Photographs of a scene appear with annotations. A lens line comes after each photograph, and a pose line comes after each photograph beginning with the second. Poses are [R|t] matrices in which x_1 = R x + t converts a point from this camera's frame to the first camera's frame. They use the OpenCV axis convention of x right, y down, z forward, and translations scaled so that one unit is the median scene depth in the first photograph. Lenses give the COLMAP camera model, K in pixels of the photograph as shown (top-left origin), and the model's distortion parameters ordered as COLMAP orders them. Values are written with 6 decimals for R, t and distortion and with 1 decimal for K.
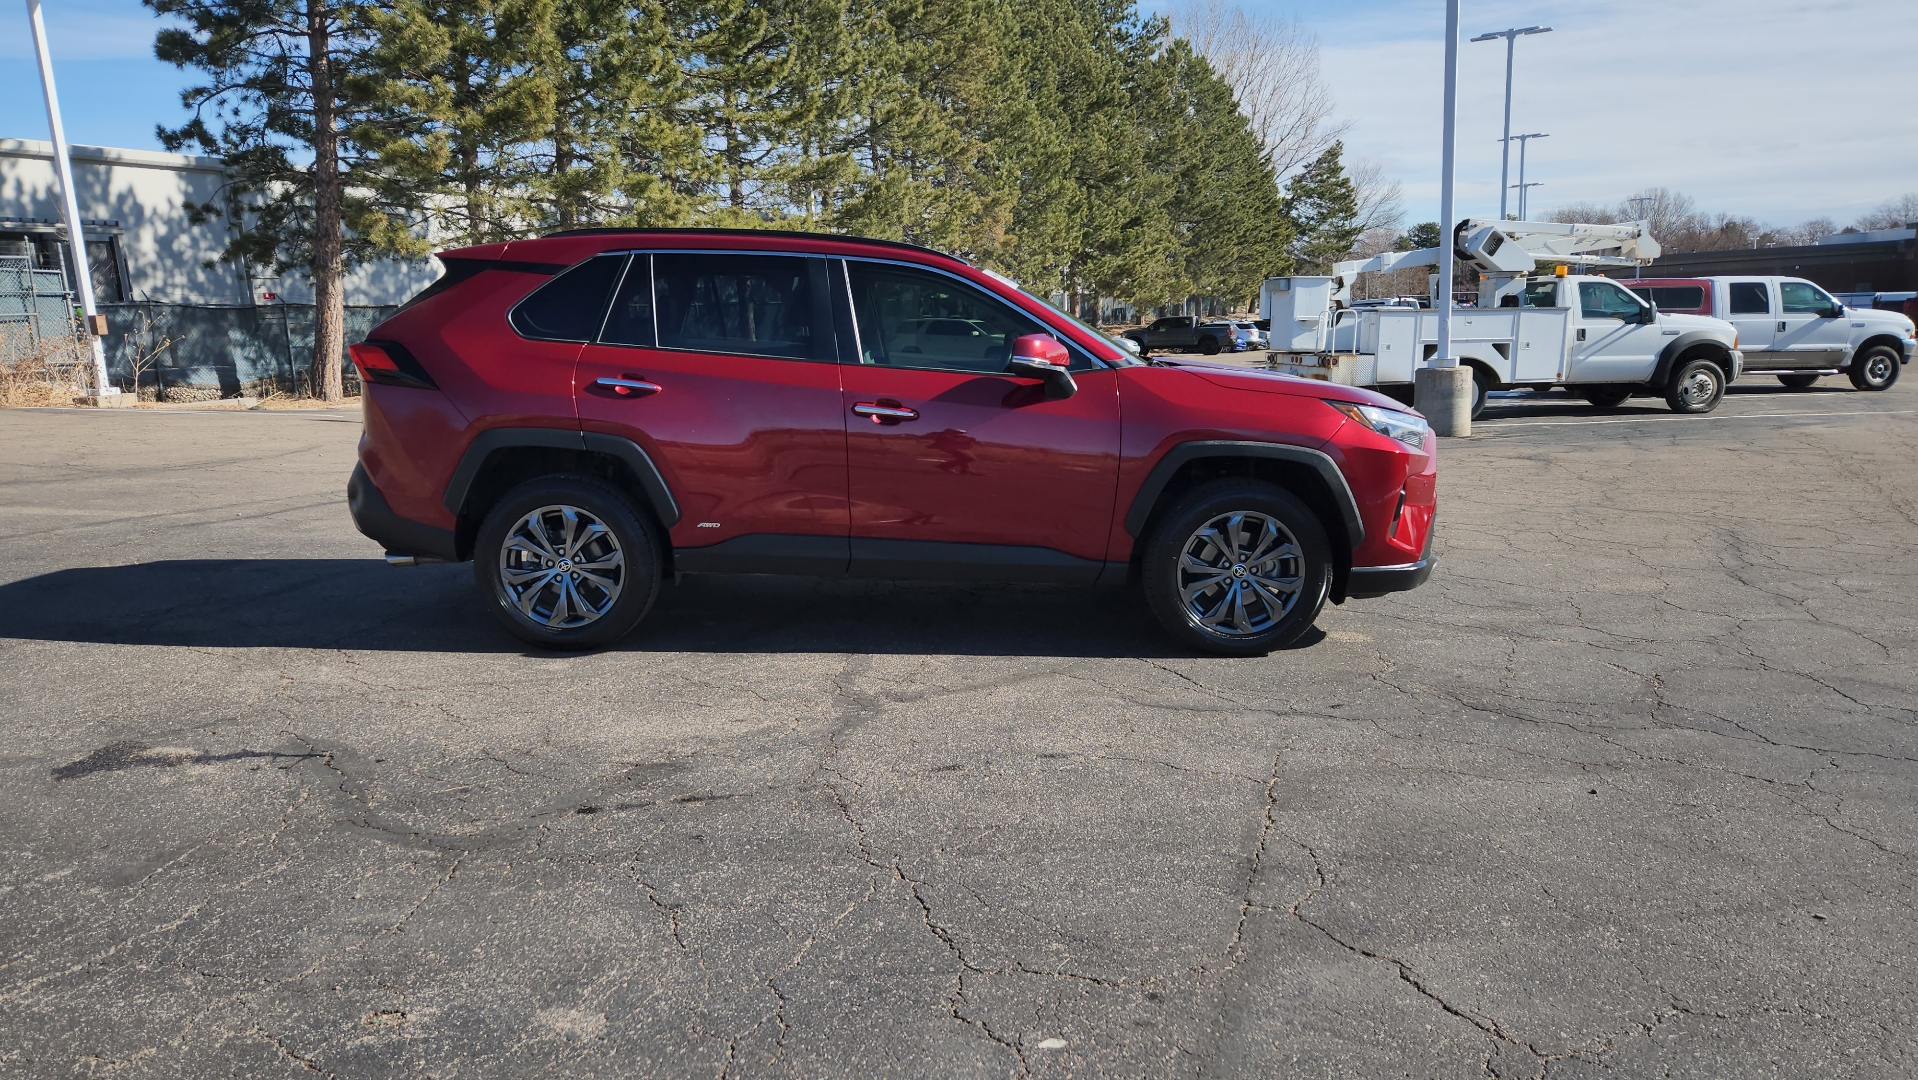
lens RADIAL K [[1287.3, 0, 917.6], [0, 1287.3, 570.0], [0, 0, 1]] dist [0.072143, -0.055327]
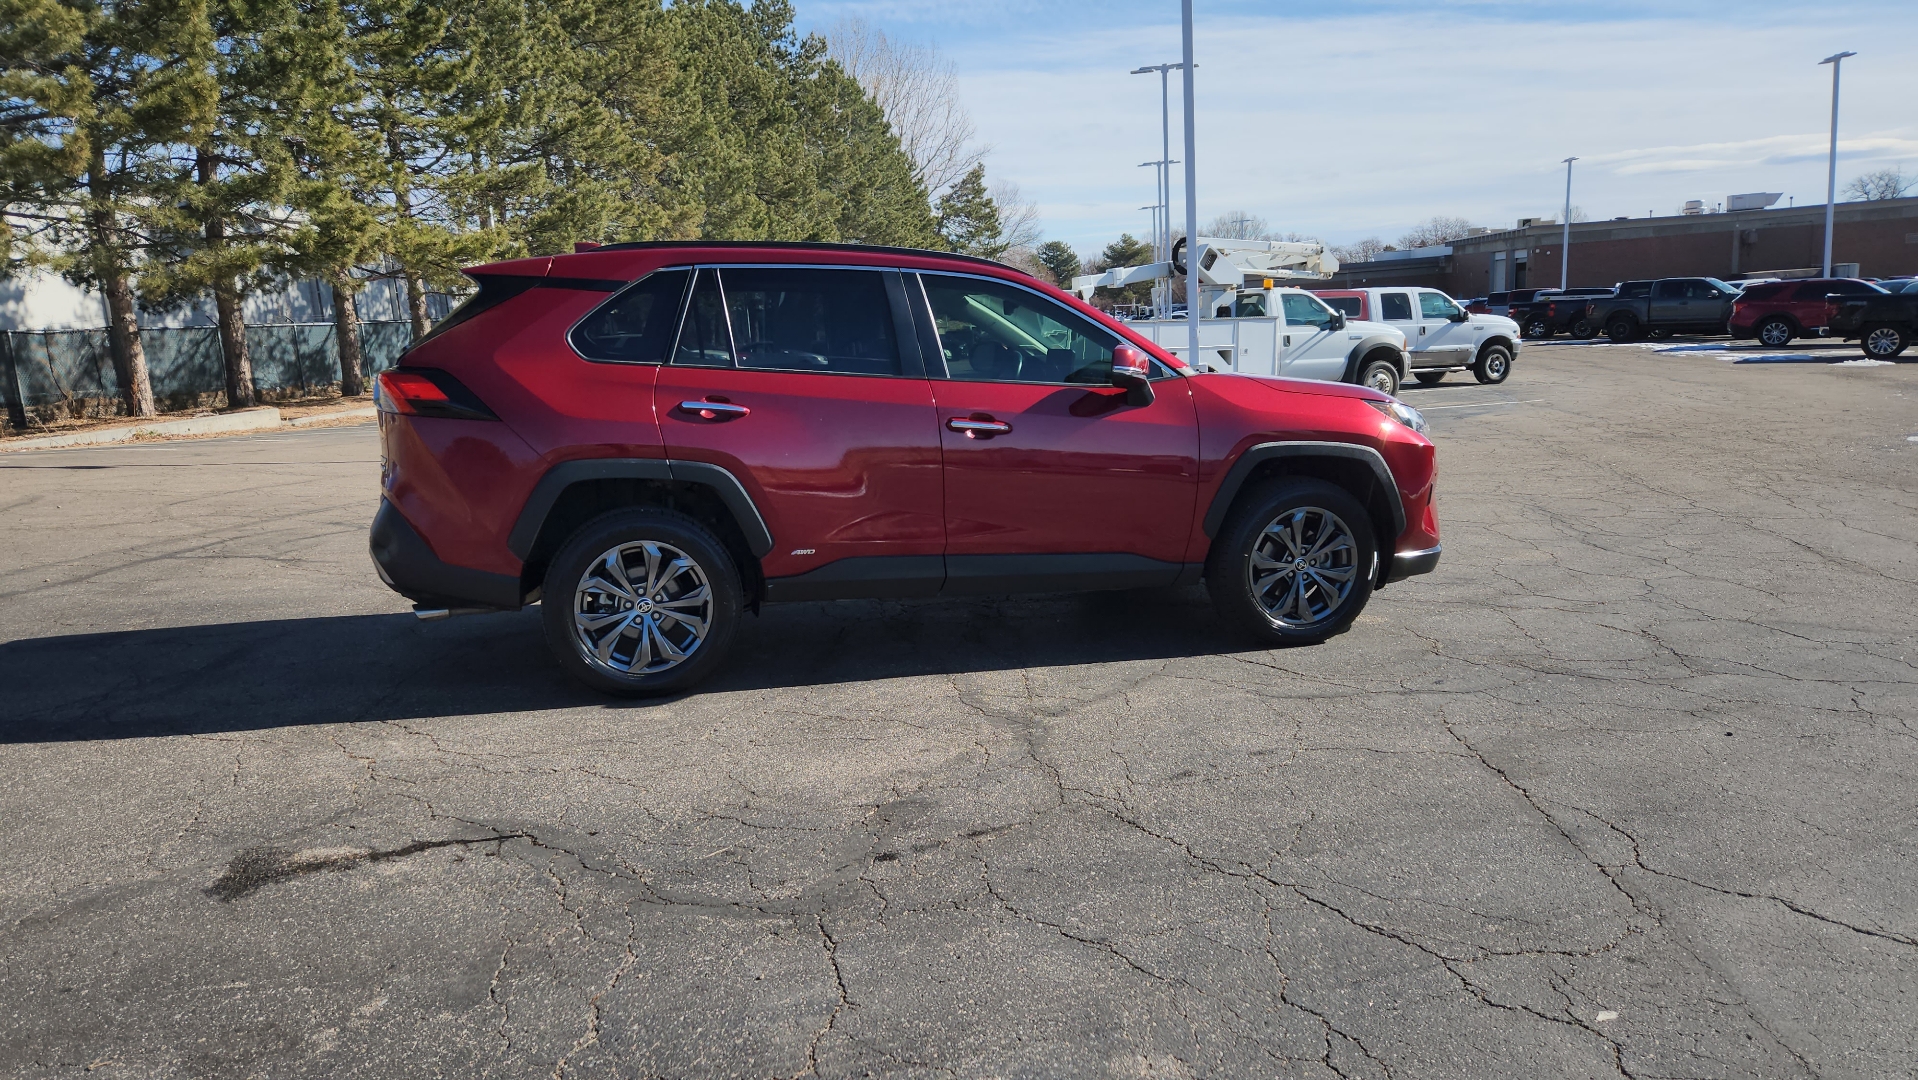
lens RADIAL K [[1287.3, 0, 920.4], [0, 1287.3, 574.0], [0, 0, 1]] dist [0.072143, -0.055327]
pose [[0.963158, -0.066638, 0.260551, -0.091947], [0.068829, 0.997628, 0.000715, -0.003748], [-0.259980, 0.017245, 0.965460, 0.016410]]
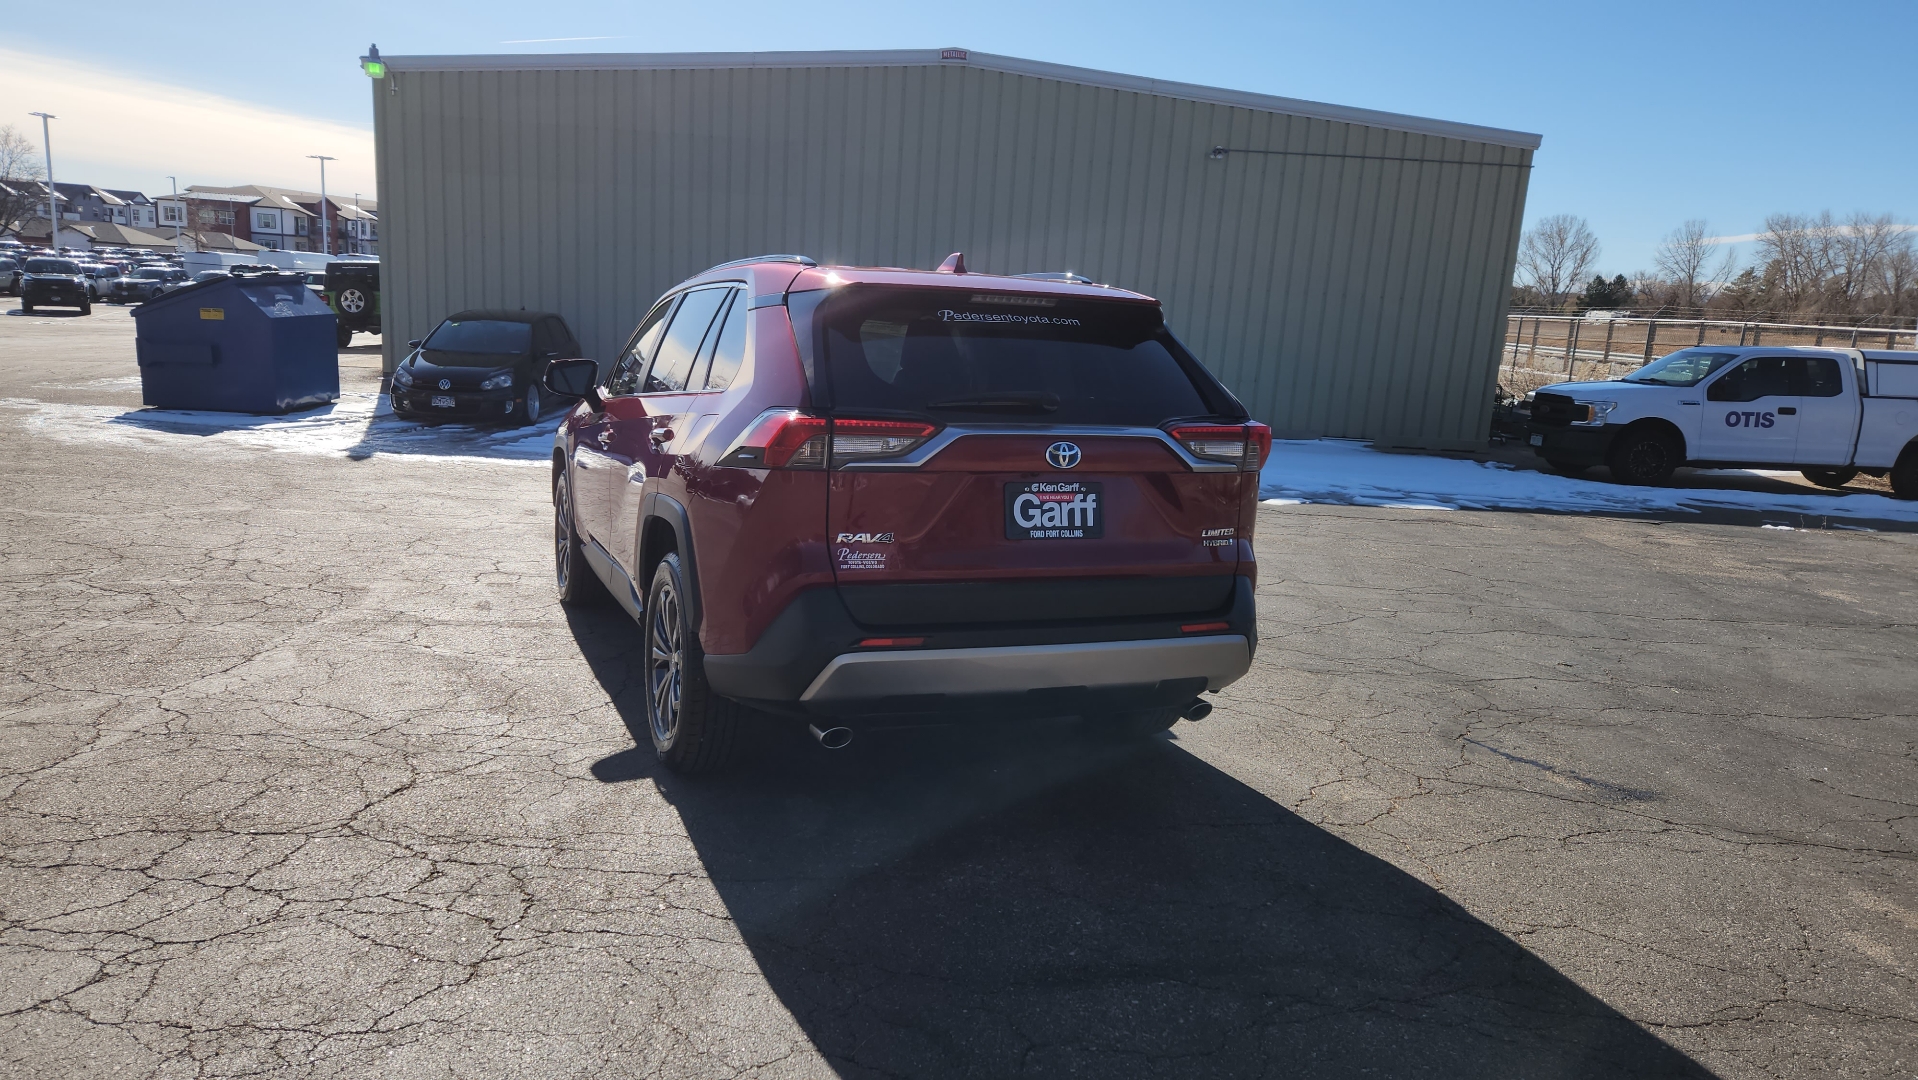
lens RADIAL K [[1292.4, 0, 919.8], [0, 1292.4, 548.9], [0, 0, 1]] dist [0.071982, -0.054694]
pose [[-0.408058, -0.163550, 0.898187, -0.298183], [0.135560, 0.962063, 0.236768, -0.088555], [-0.902835, 0.218374, -0.370407, 0.422103]]
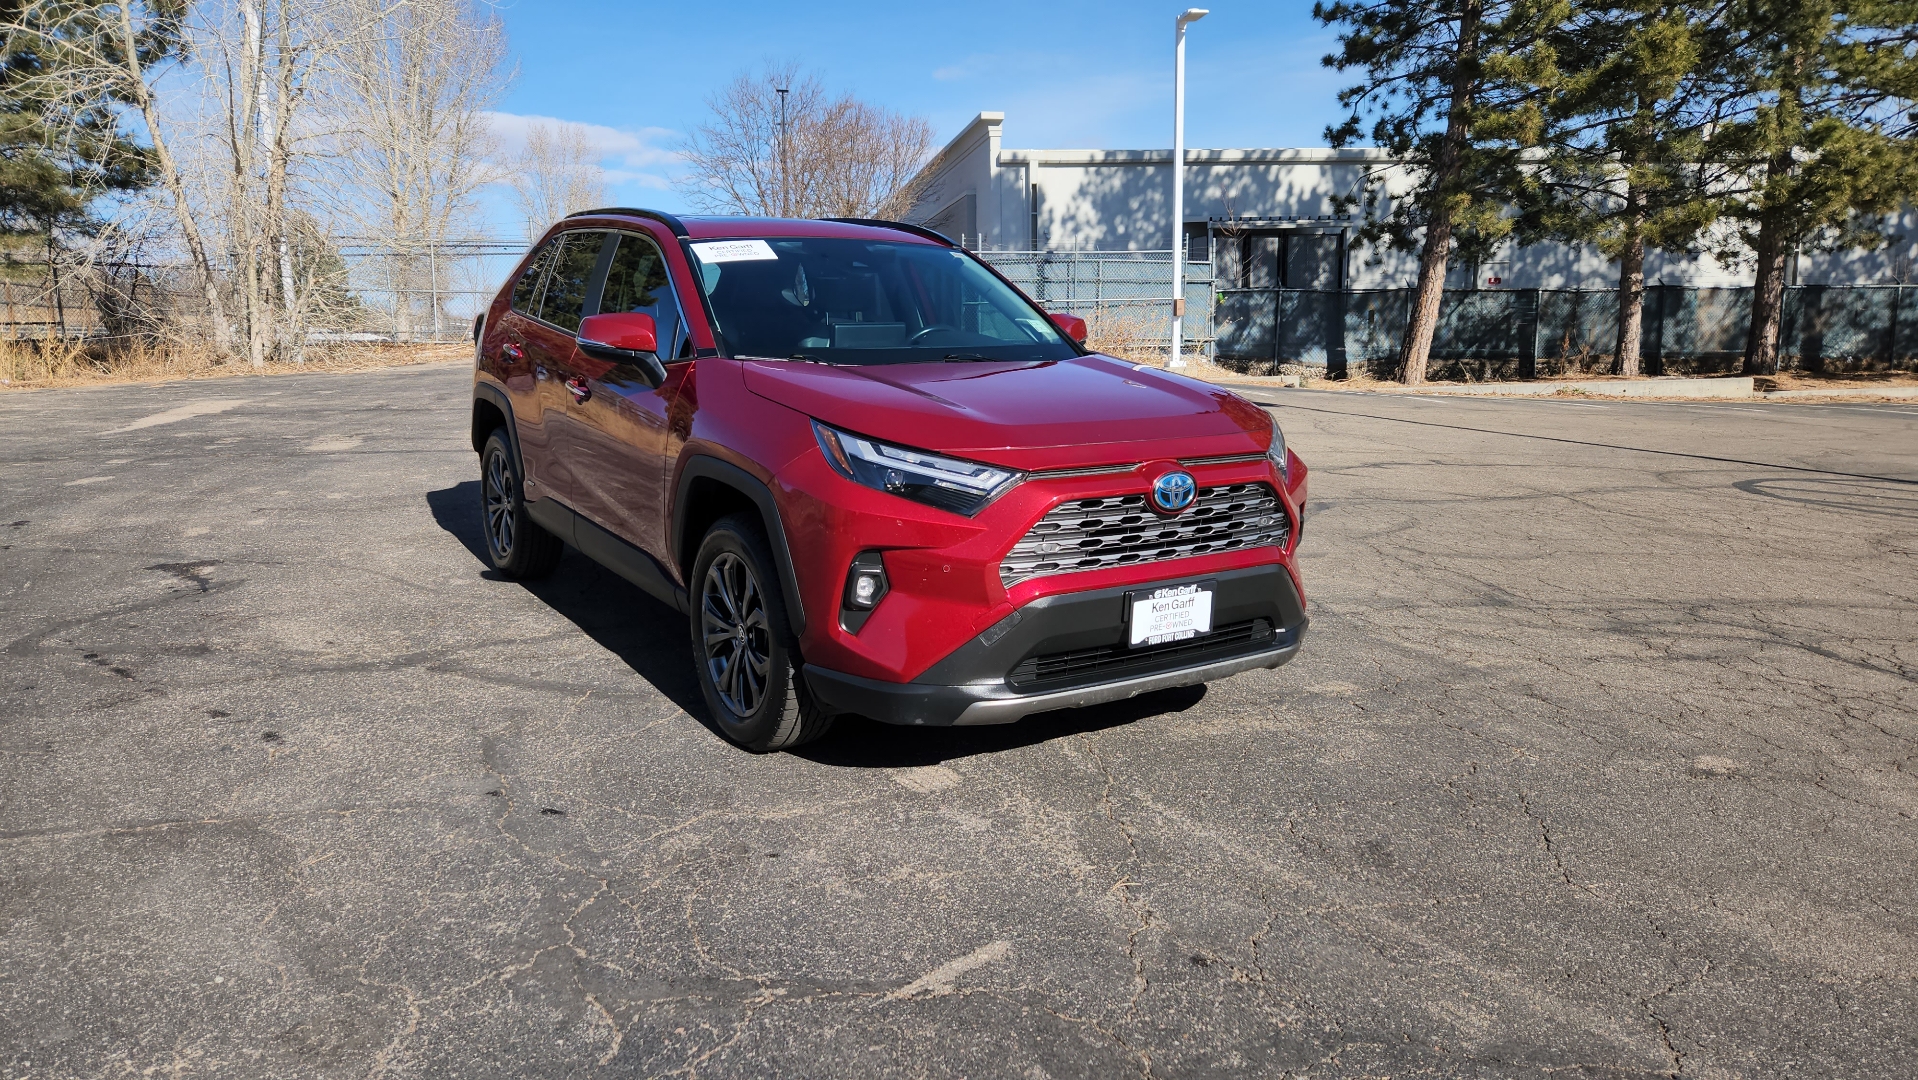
lens RADIAL K [[1287.3, 0, 919.3], [0, 1287.3, 552.3], [0, 0, 1]] dist [0.072143, -0.055327]
pose [[0.554923, 0.170851, -0.814168, 0.256679], [-0.172443, 0.981050, 0.088336, -0.036191], [0.813833, 0.091378, 0.573870, 0.178837]]
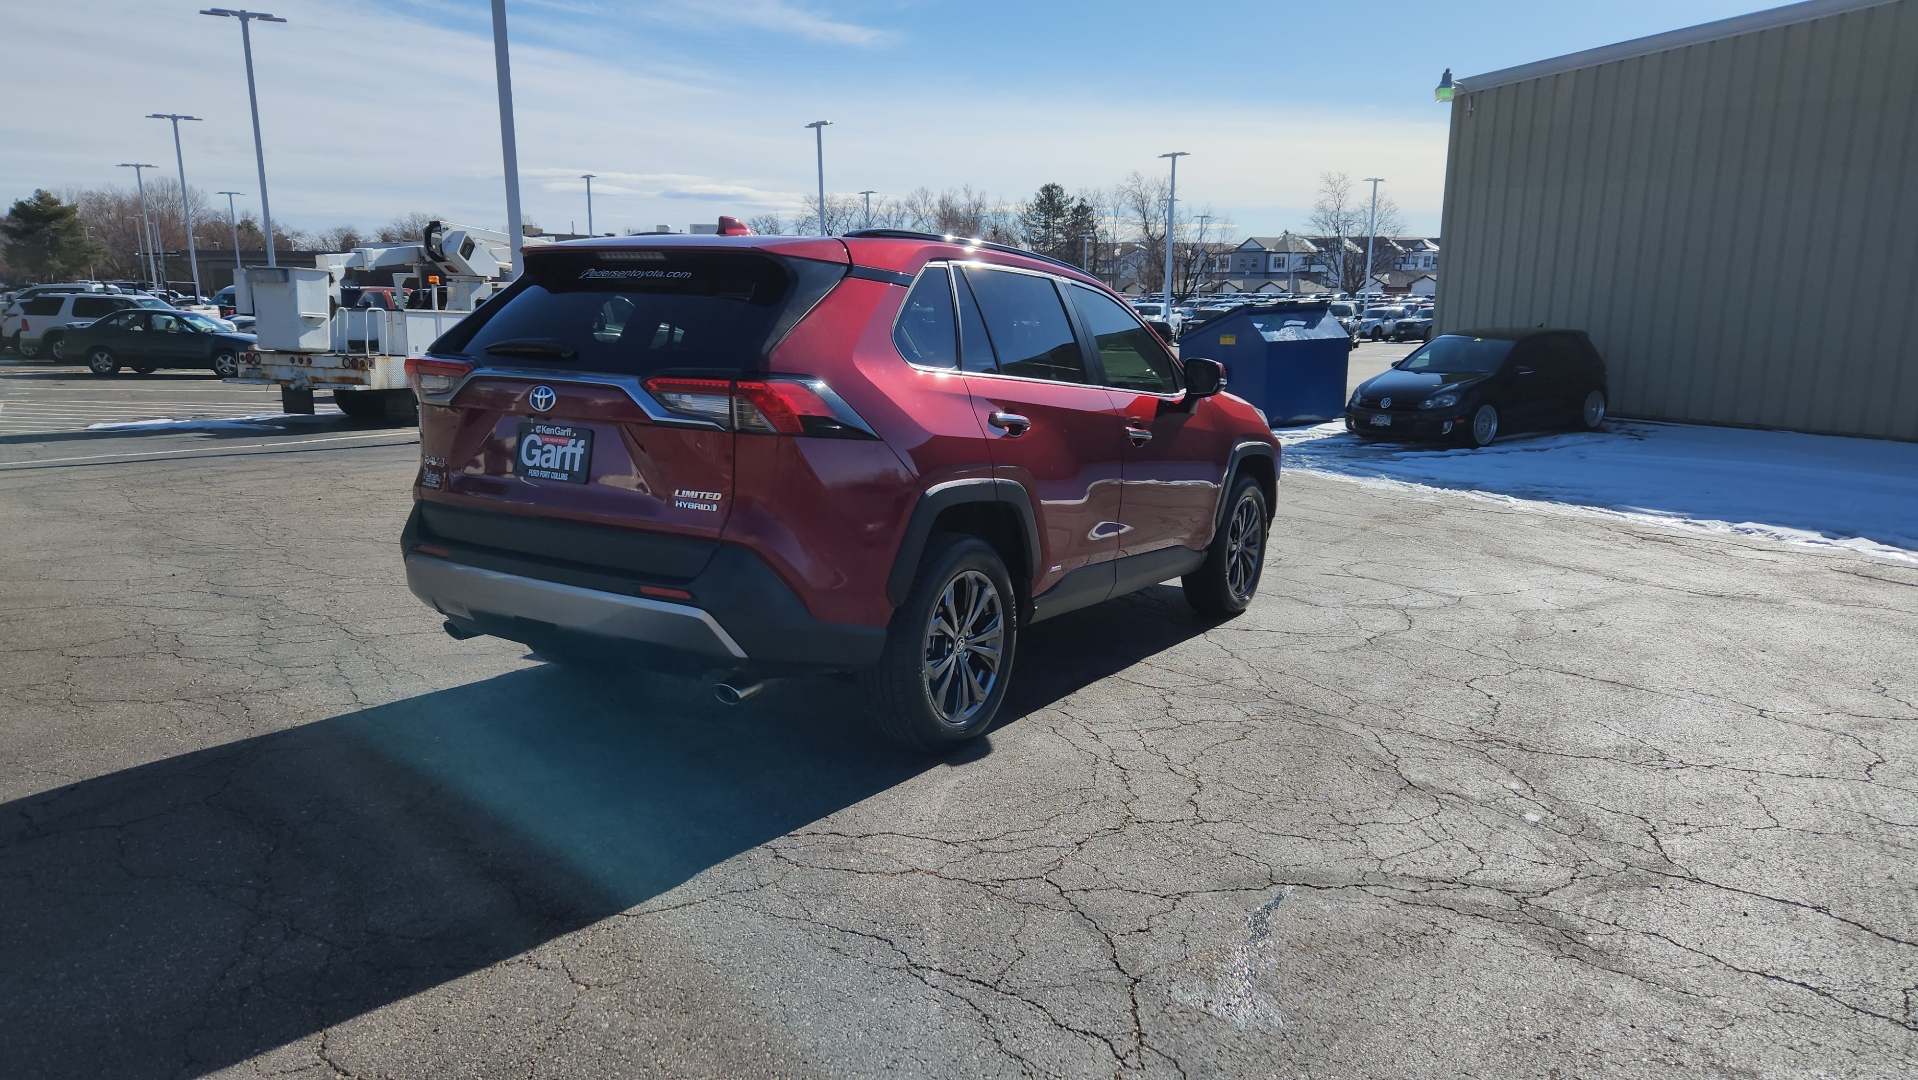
lens RADIAL K [[1292.4, 0, 935.1], [0, 1292.4, 570.7], [0, 0, 1]] dist [0.071982, -0.054694]
pose [[0.507556, -0.144132, 0.849478, -0.276493], [0.138969, 0.986695, 0.084381, -0.034390], [-0.850338, 0.075223, 0.520833, 0.166797]]
